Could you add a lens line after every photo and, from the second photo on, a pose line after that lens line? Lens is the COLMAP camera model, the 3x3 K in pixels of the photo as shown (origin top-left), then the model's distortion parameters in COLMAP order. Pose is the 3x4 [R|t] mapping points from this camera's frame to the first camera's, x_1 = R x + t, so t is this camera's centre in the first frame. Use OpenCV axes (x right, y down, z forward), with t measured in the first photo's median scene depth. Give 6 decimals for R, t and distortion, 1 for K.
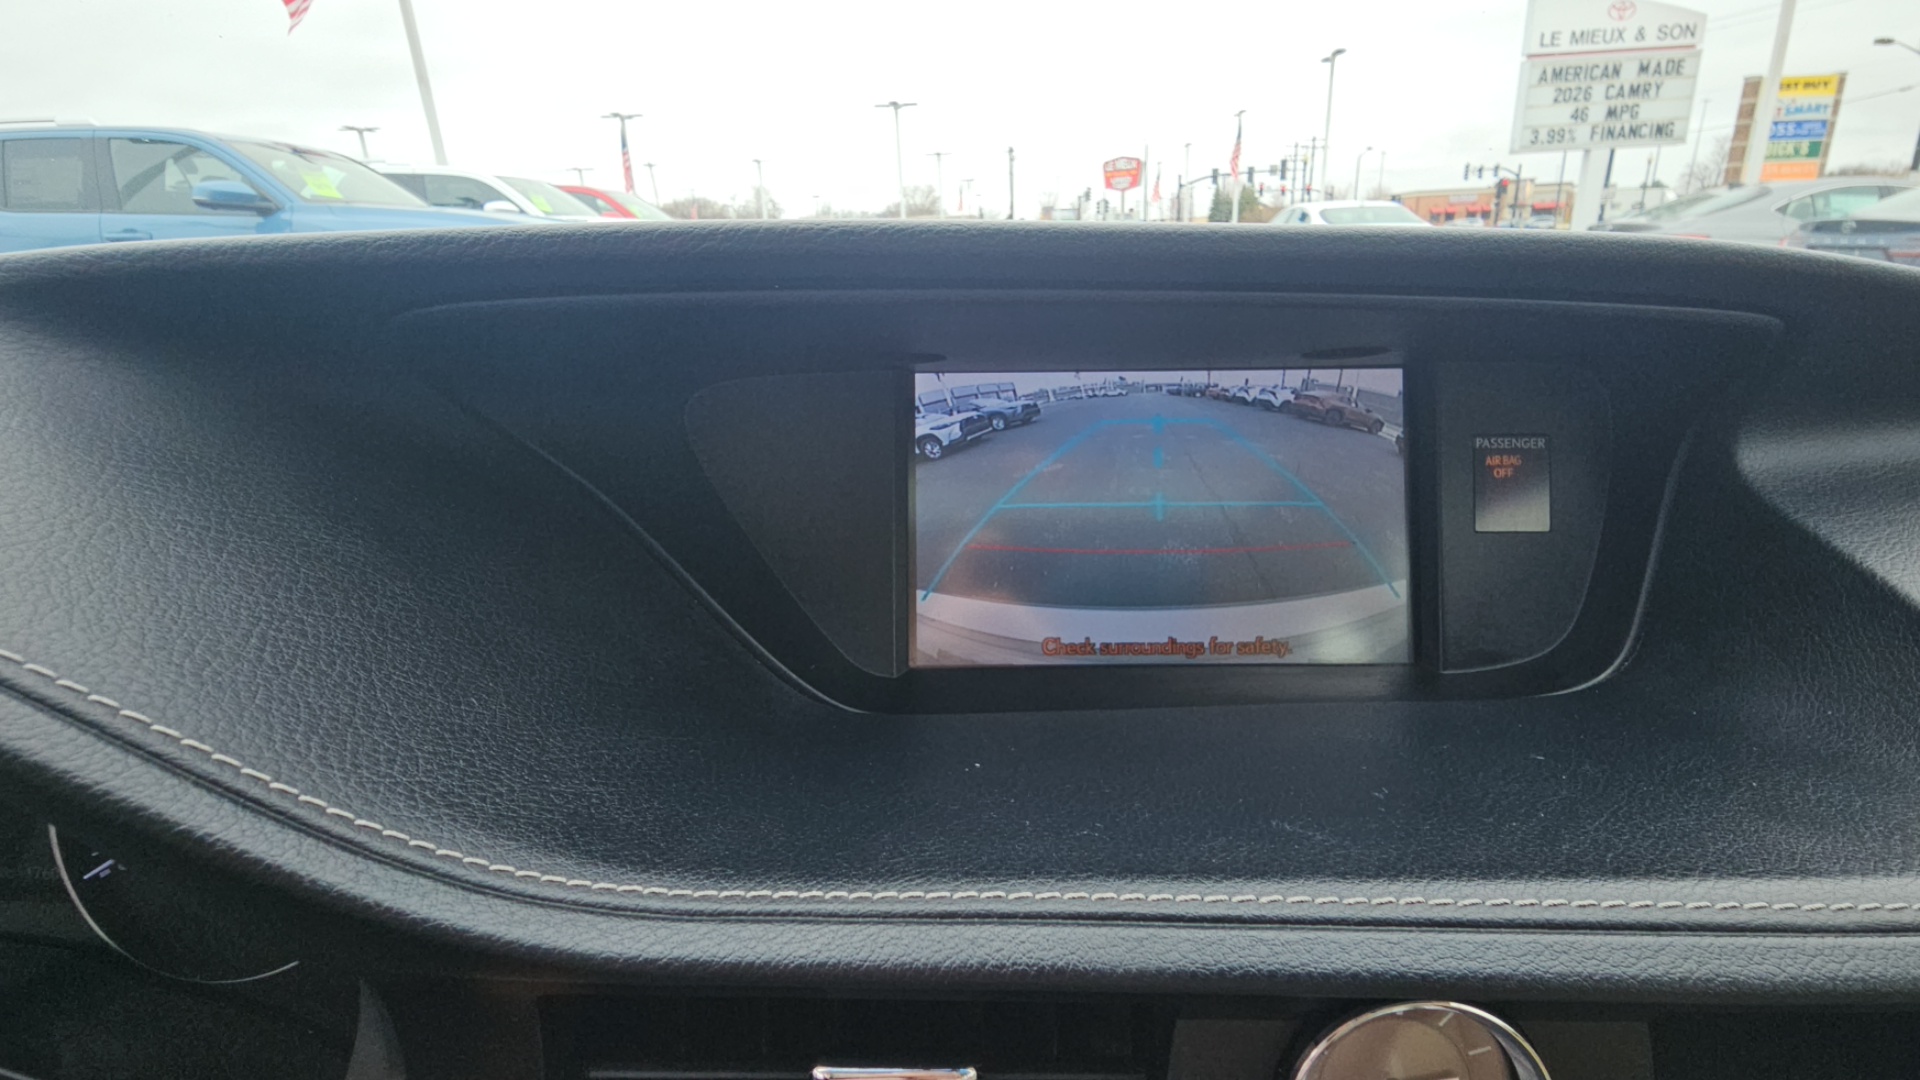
lens RADIAL K [[861.0, 0, 979.8], [0, 861.0, 545.7], [0, 0, 1]] dist [0.011087, -0.009391]
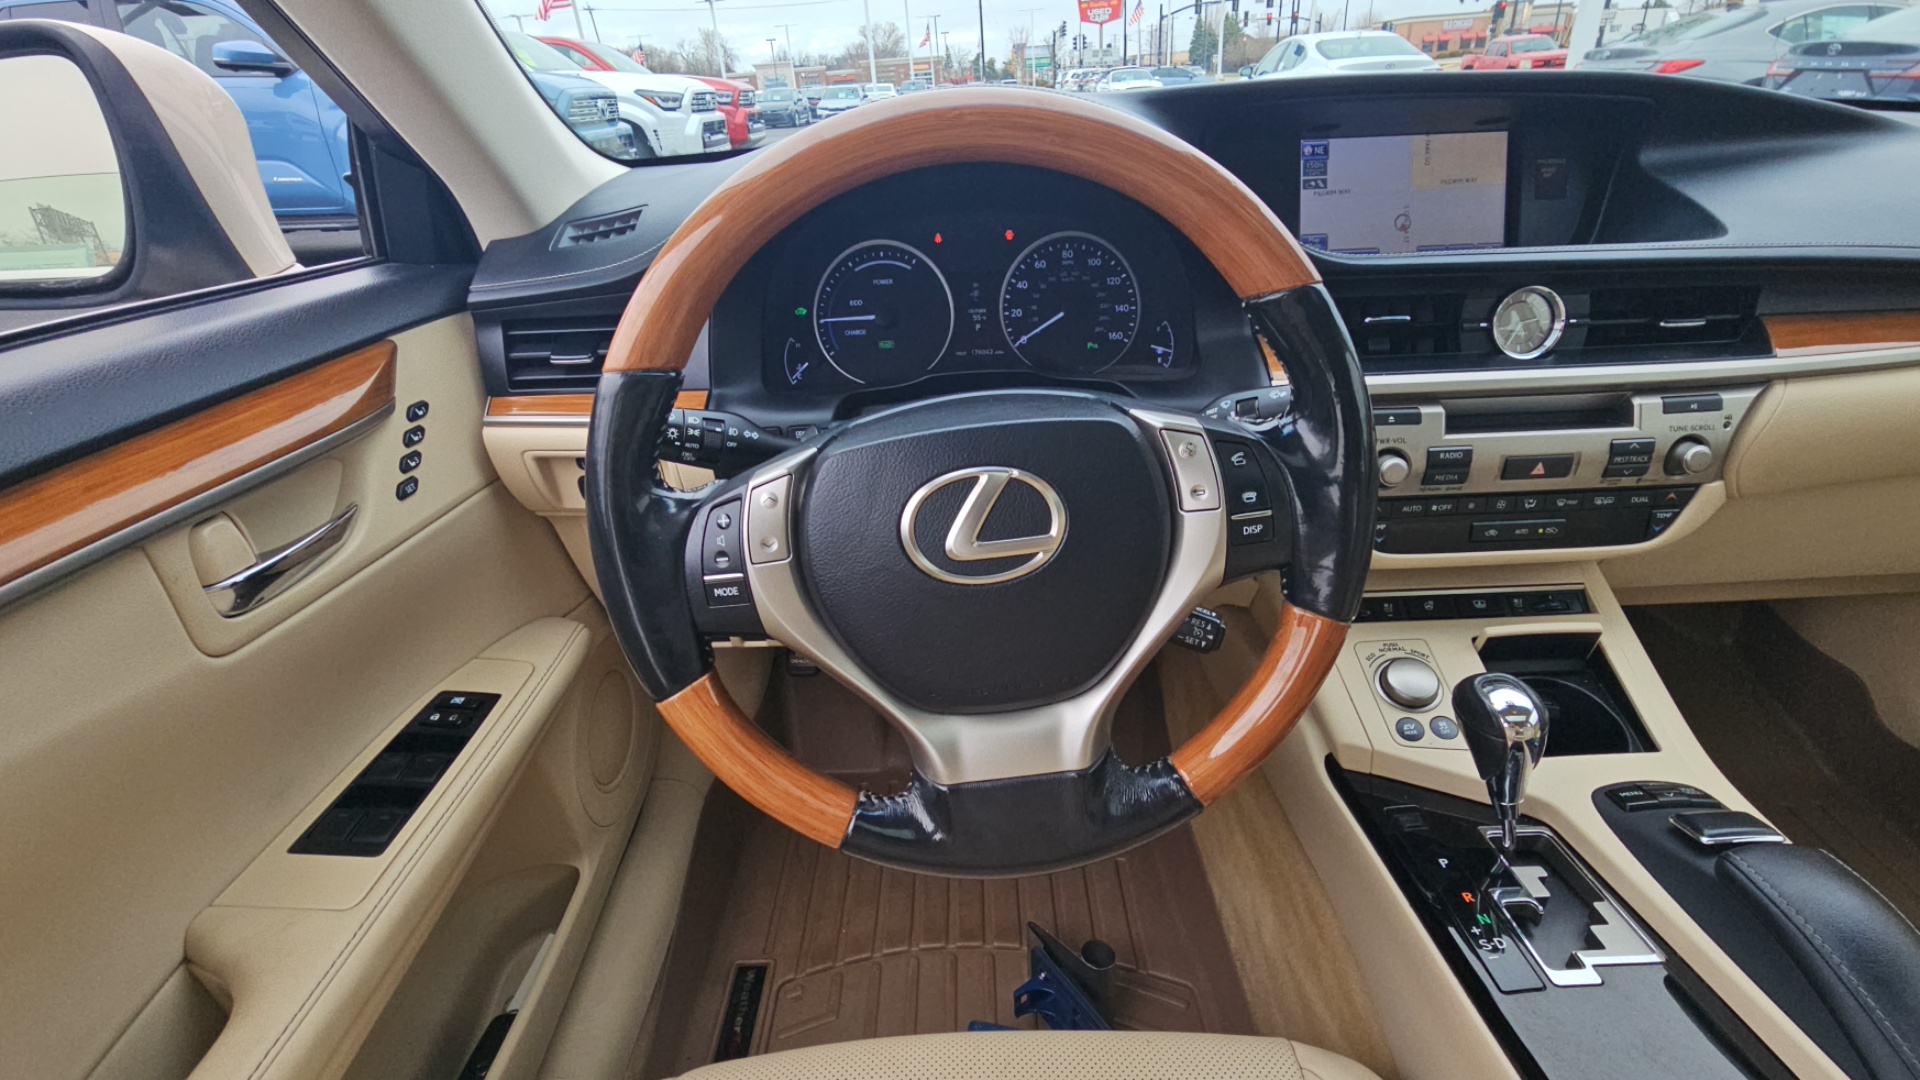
lens RADIAL K [[854.7, 0, 978.4], [0, 854.7, 544.6], [0, 0, 1]] dist [0.006464, -0.004652]
pose [[0.999185, -0.036535, 0.017151, -0.026231], [0.033499, 0.987739, 0.152476, 0.012765], [-0.022512, -0.151777, 0.988158, -0.036869]]
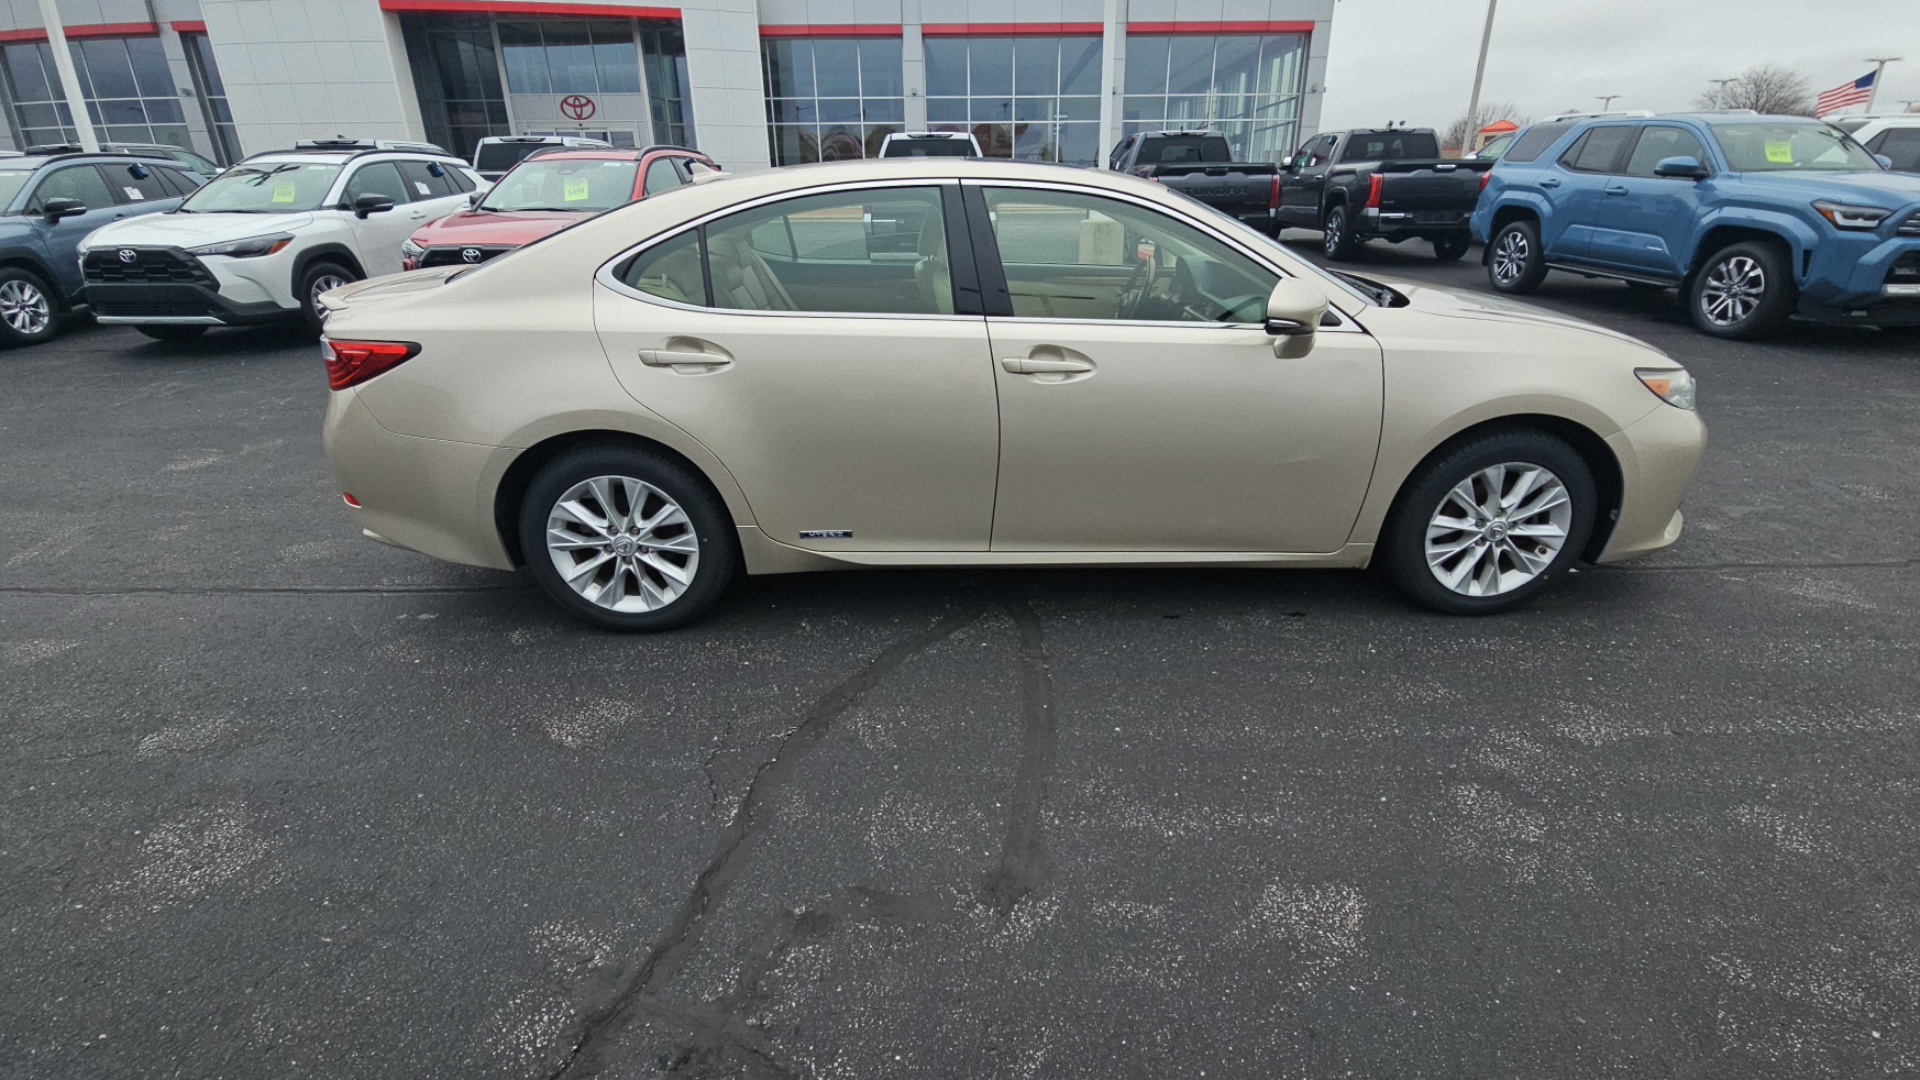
lens RADIAL K [[858.3, 0, 977.8], [0, 858.3, 542.6], [0, 0, 1]] dist [0.001503, -0.001414]
pose [[0.044451, 0.409424, -0.911261, 0.279419], [-0.325242, 0.868399, 0.374301, -0.005336], [0.944585, 0.279742, 0.171763, -0.081069]]
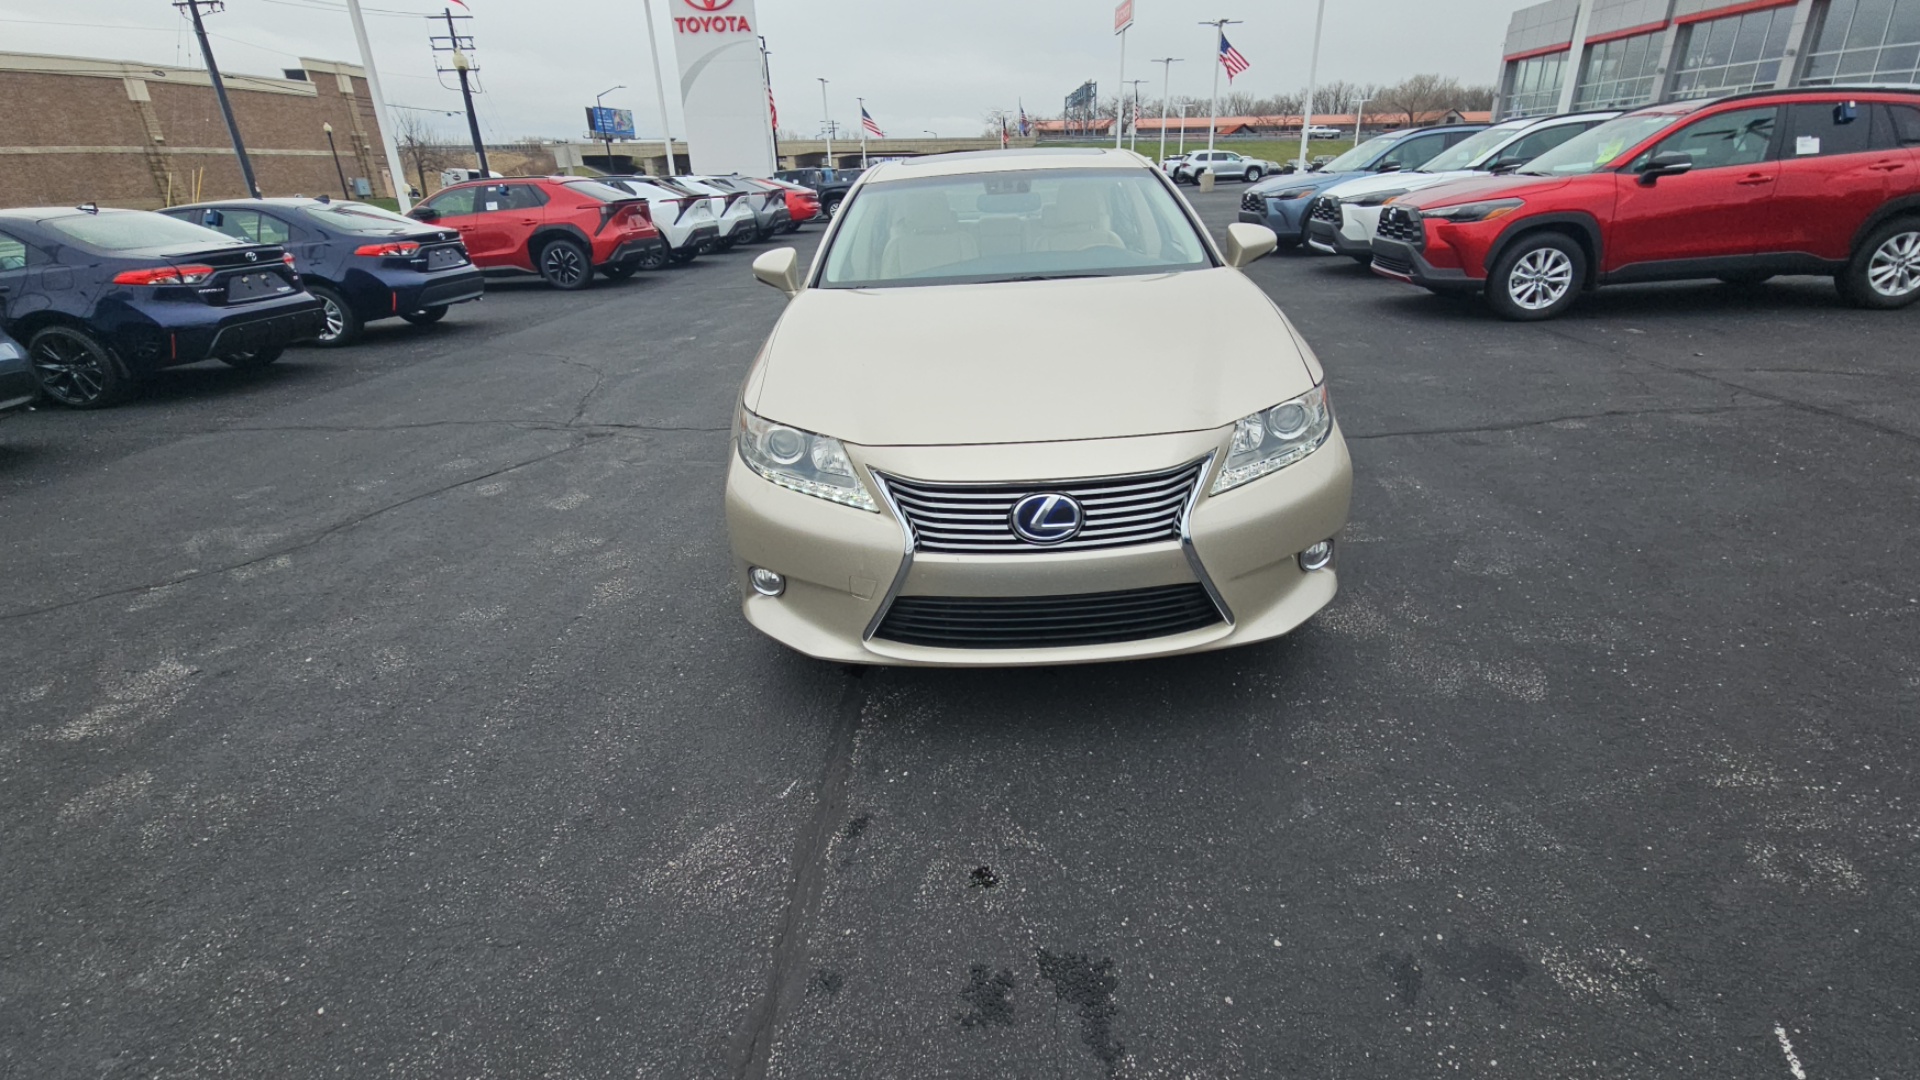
lens RADIAL K [[861.7, 0, 981.1], [0, 861.7, 544.3], [0, 0, 1]] dist [0.007895, -0.006702]
pose [[-0.998061, 0.062064, 0.004821, 0.018363], [0.048828, 0.732477, 0.679039, -0.123127], [0.038613, 0.677957, -0.734086, 0.273591]]
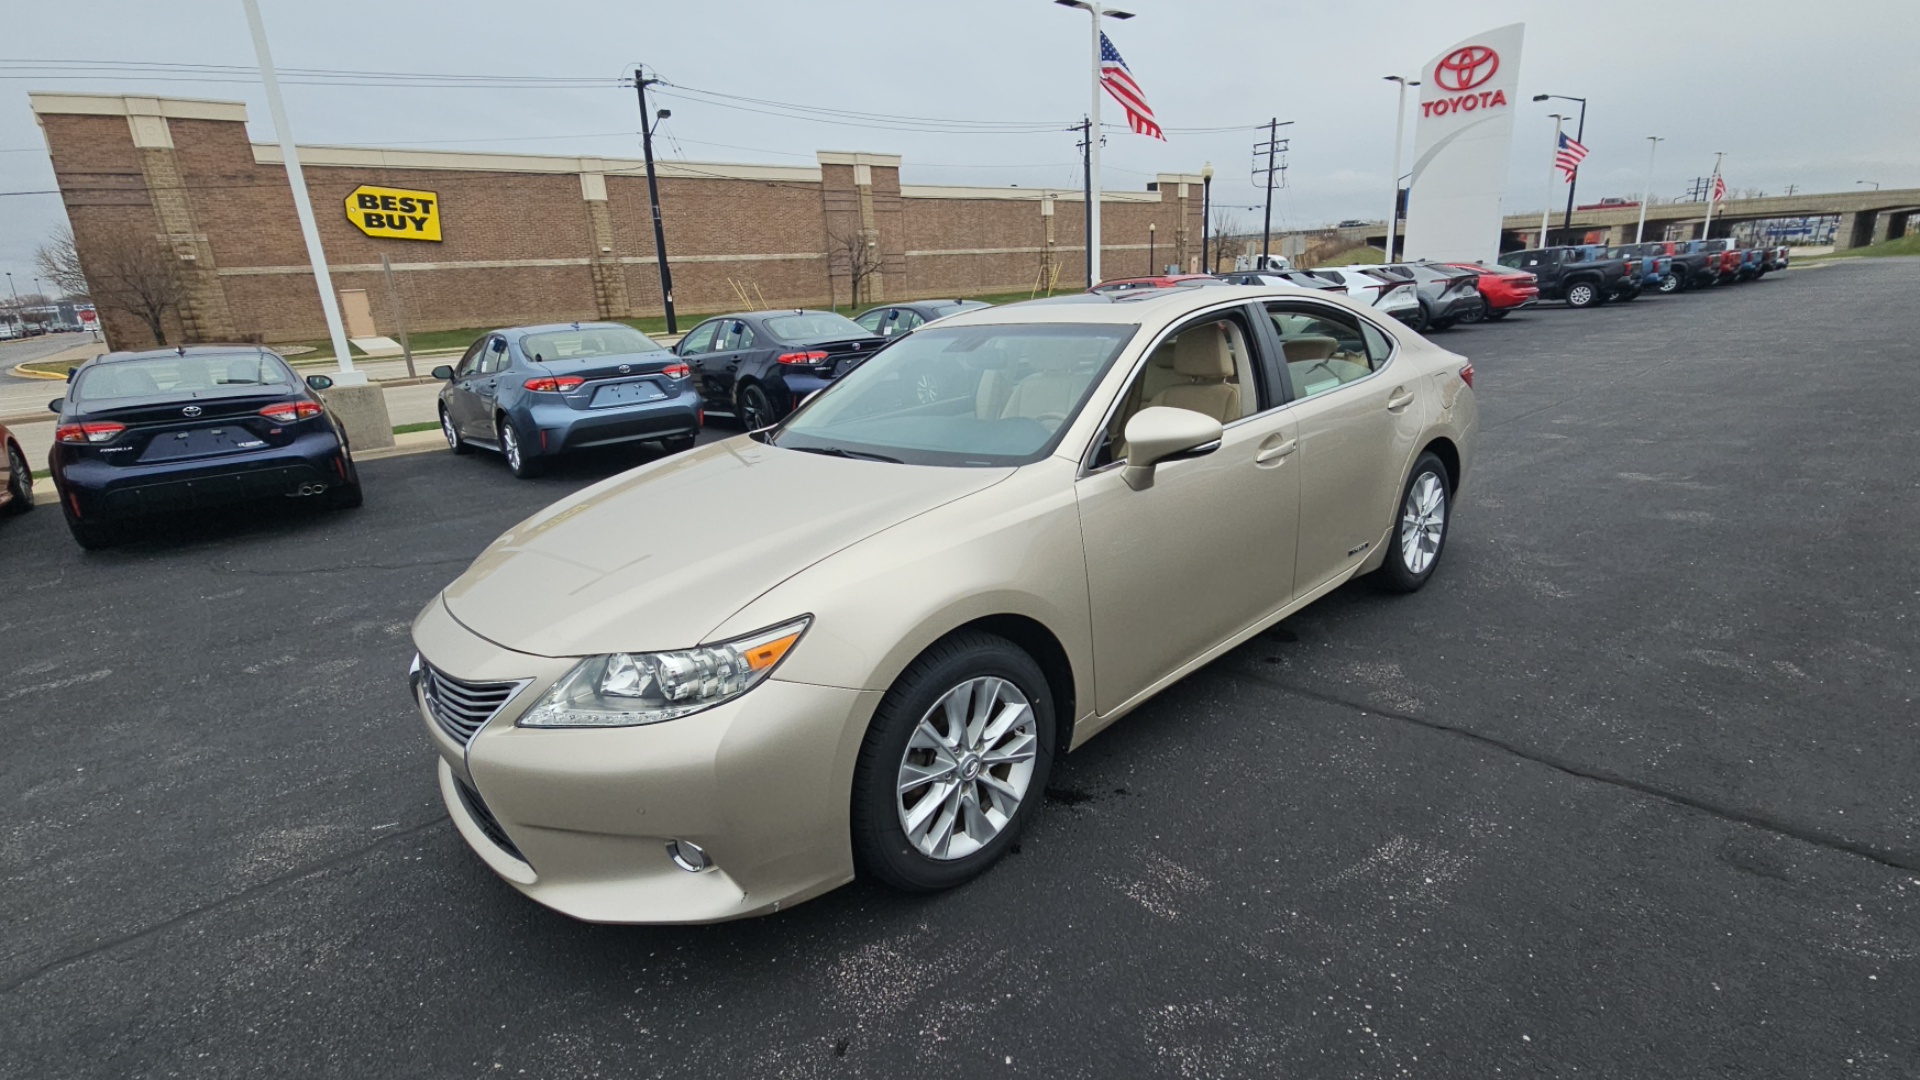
lens RADIAL K [[854.7, 0, 978.4], [0, 854.7, 544.6], [0, 0, 1]] dist [0.006464, -0.004652]
pose [[-0.682447, -0.148595, 0.715671, -0.187665], [0.311355, 0.826747, 0.468559, -0.086700], [-0.661305, 0.542595, -0.517945, 0.153017]]
